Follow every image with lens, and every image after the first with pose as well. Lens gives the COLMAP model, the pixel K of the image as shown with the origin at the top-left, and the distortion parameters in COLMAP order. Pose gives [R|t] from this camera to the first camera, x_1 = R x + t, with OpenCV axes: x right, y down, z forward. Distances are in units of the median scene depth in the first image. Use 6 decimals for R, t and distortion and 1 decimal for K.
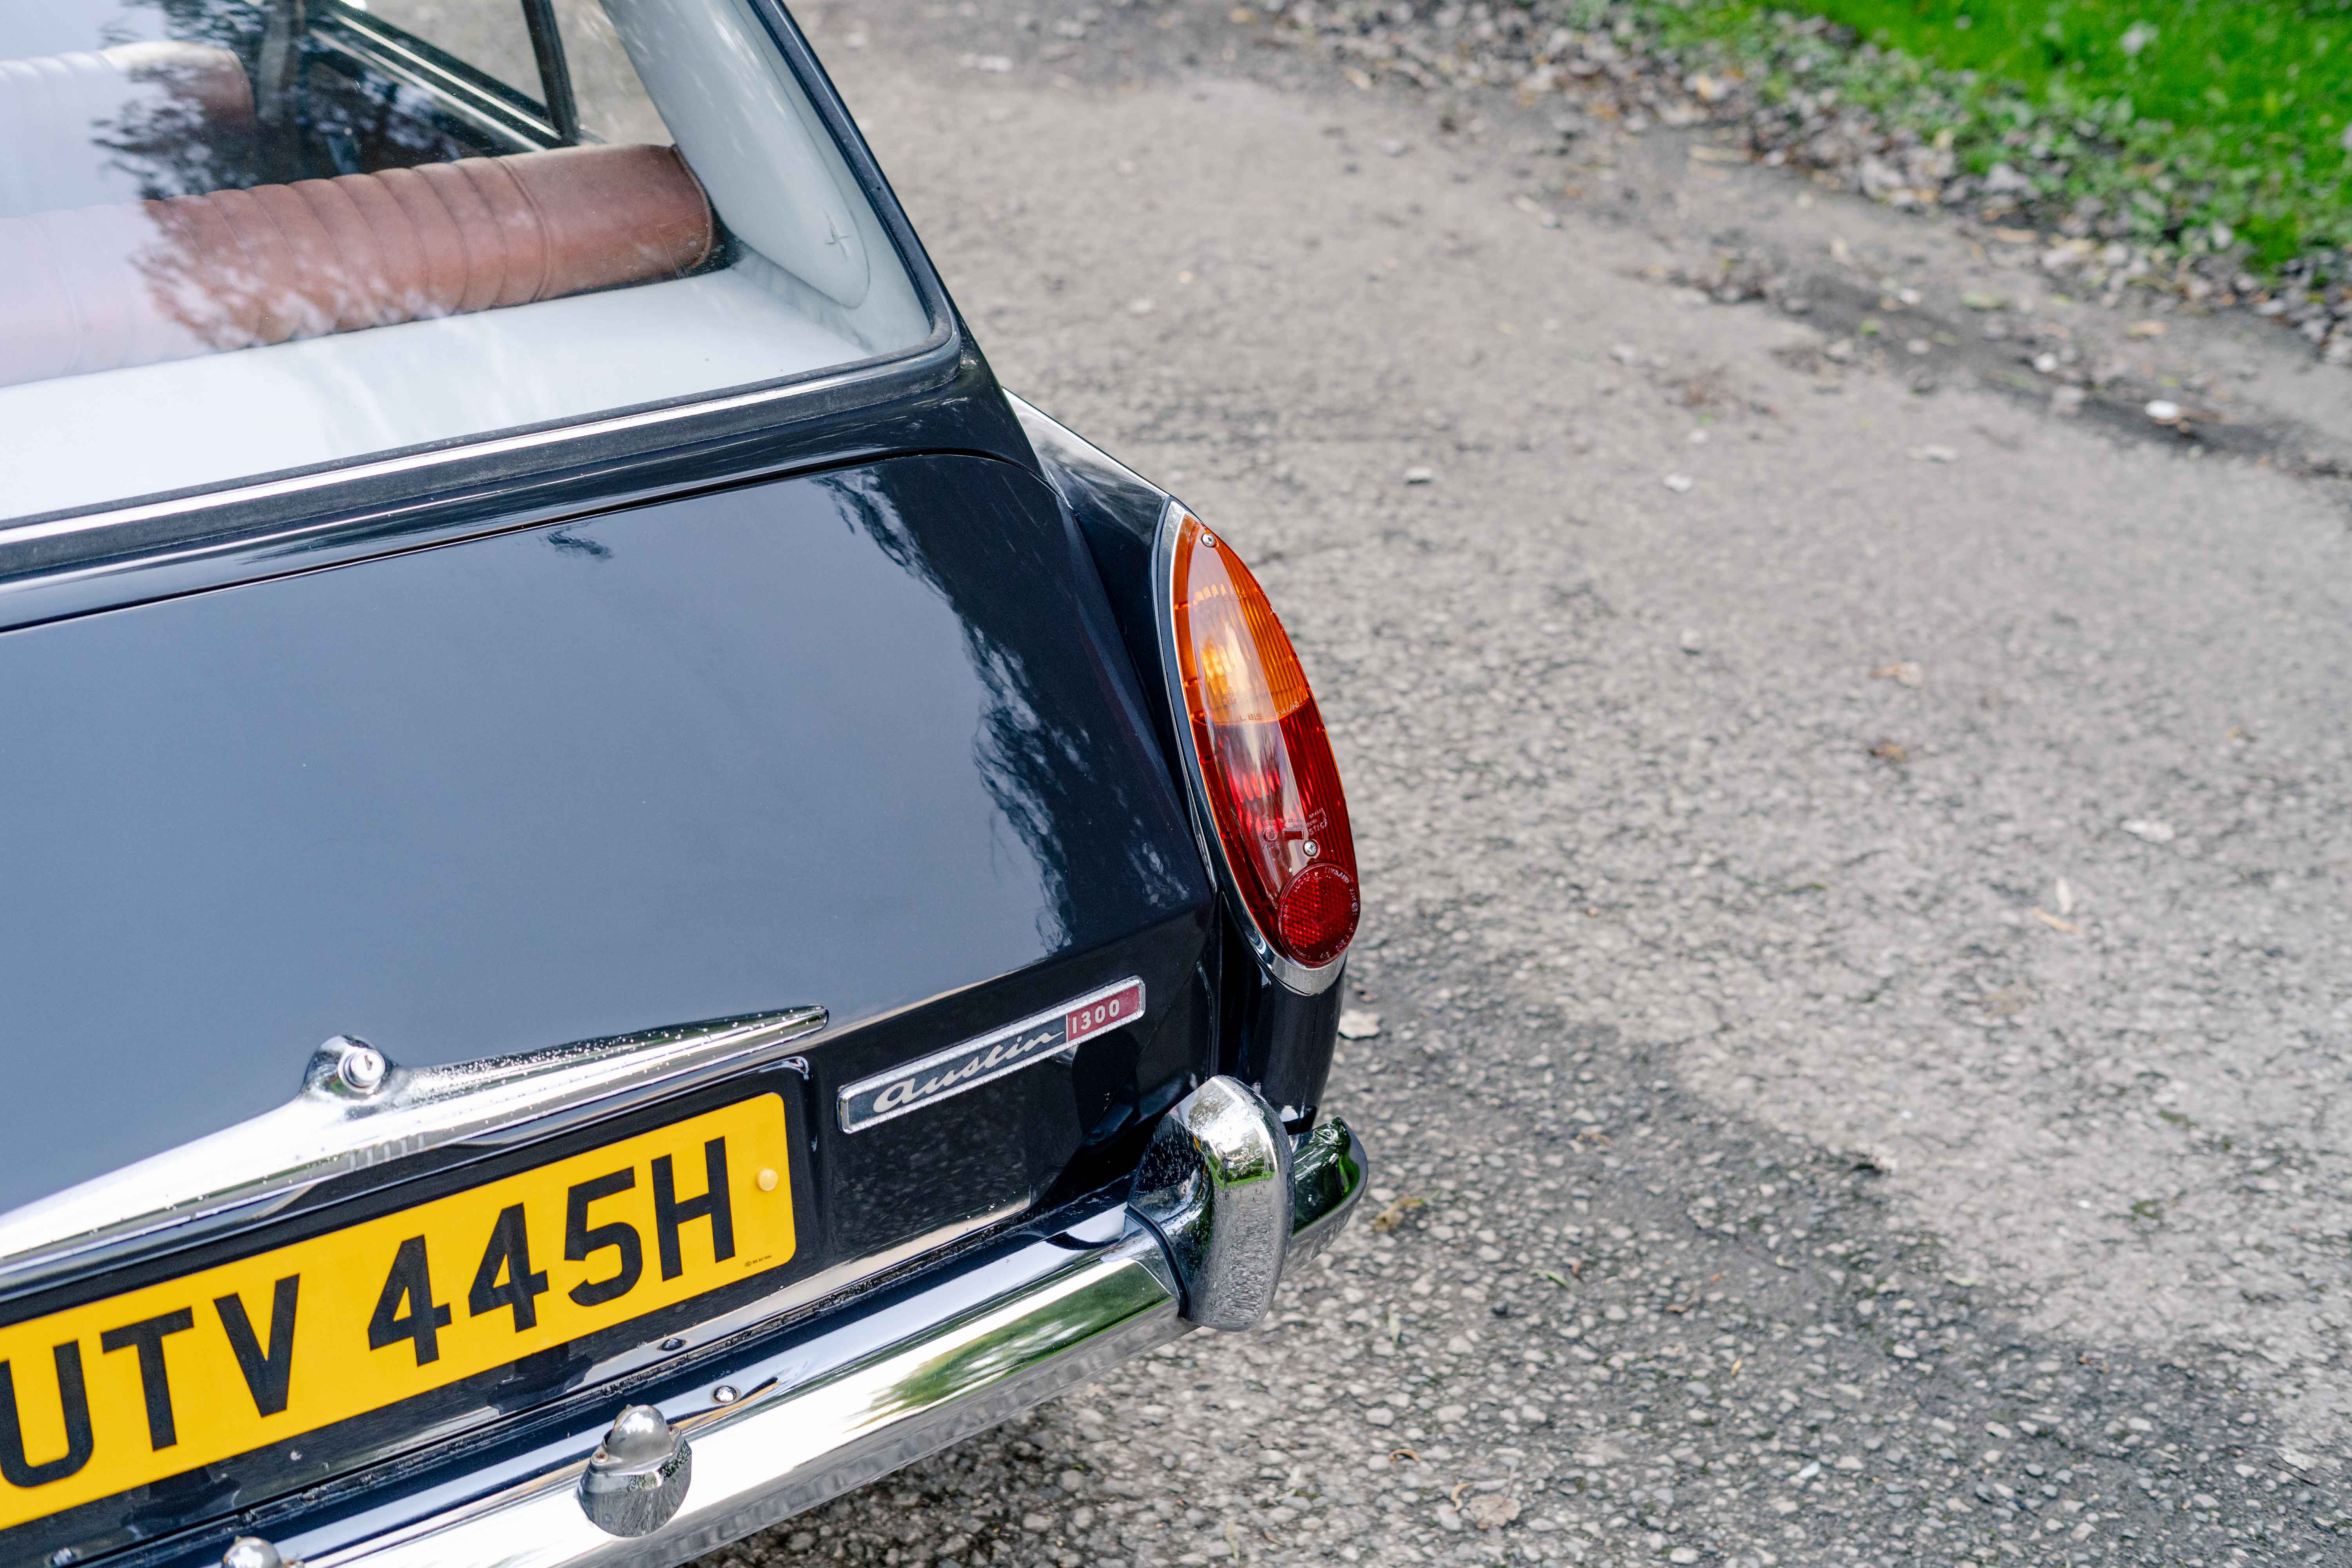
lens RADIAL K [[3442.3, 0, 1165.4], [0, 3442.3, 800.5], [0, 0, 1]] dist [0.000799, 0.000000]
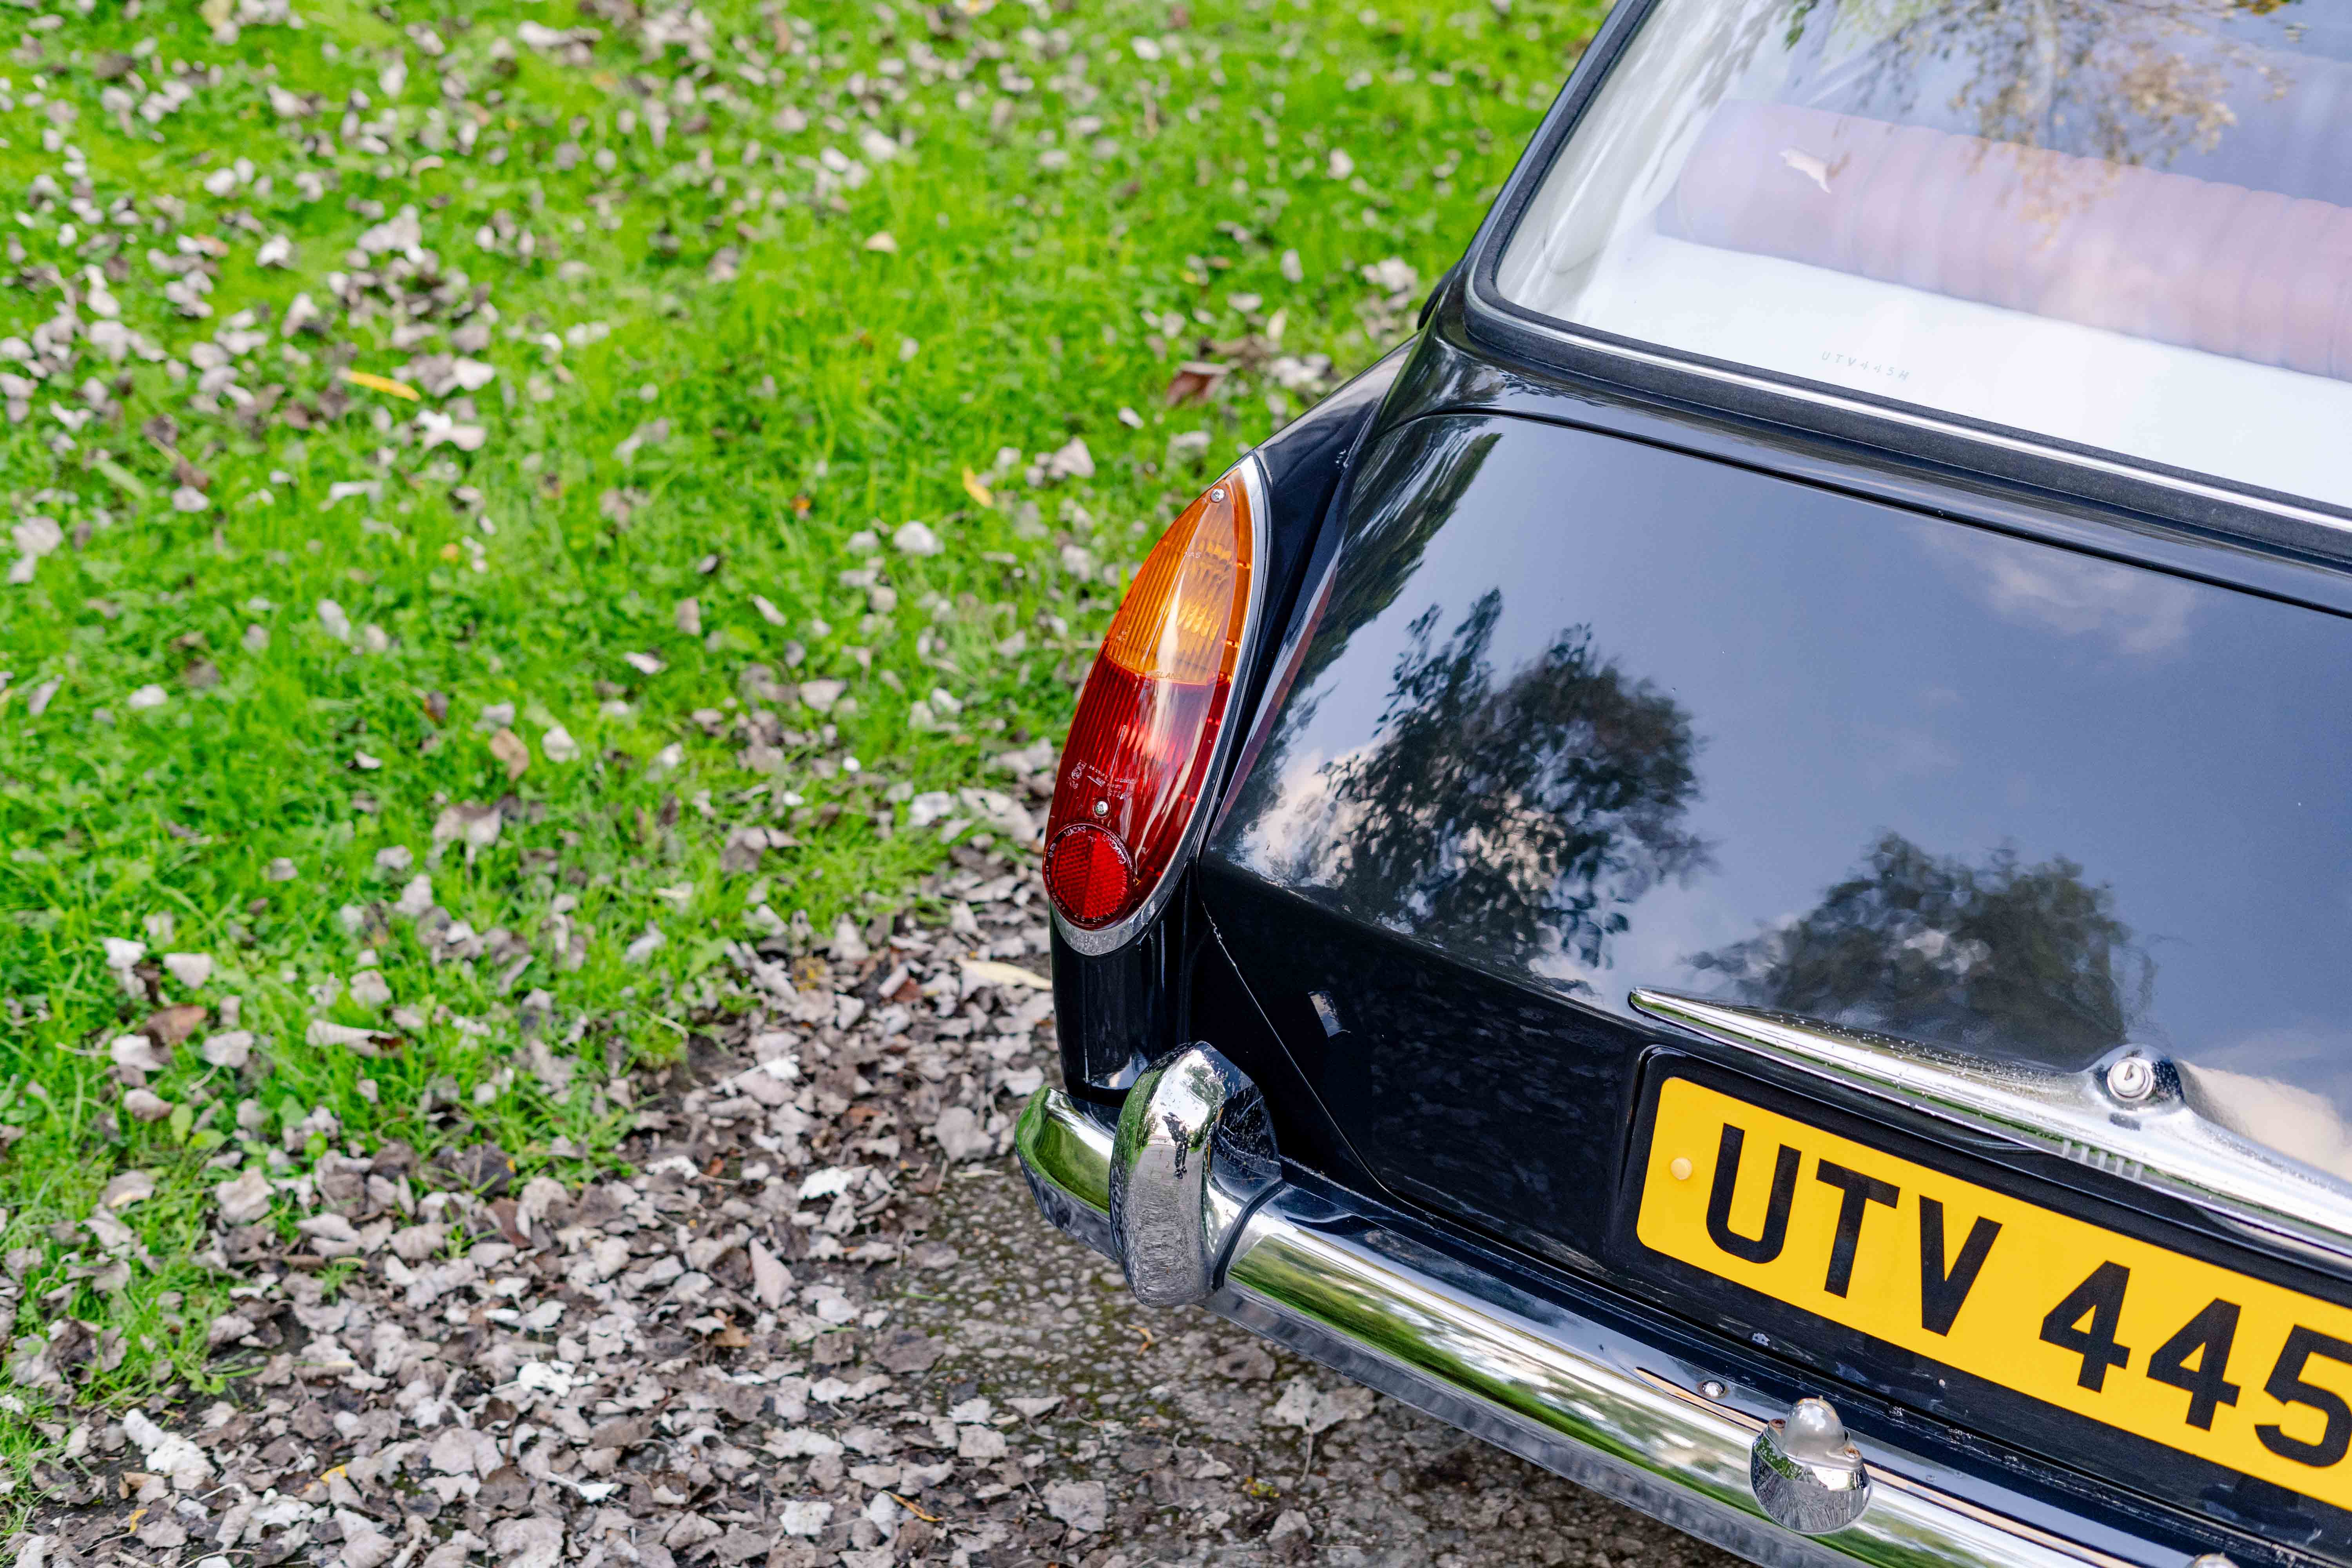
lens RADIAL K [[3442.3, 0, 1164.0], [0, 3442.3, 777.3], [0, 0, 1]] dist [0.000799, 0.000000]
pose [[0.380776, 0.396976, -0.835117, 0.430957], [-0.423038, 0.877881, 0.224418, -0.097753], [0.822222, 0.267833, 0.502212, 0.235918]]
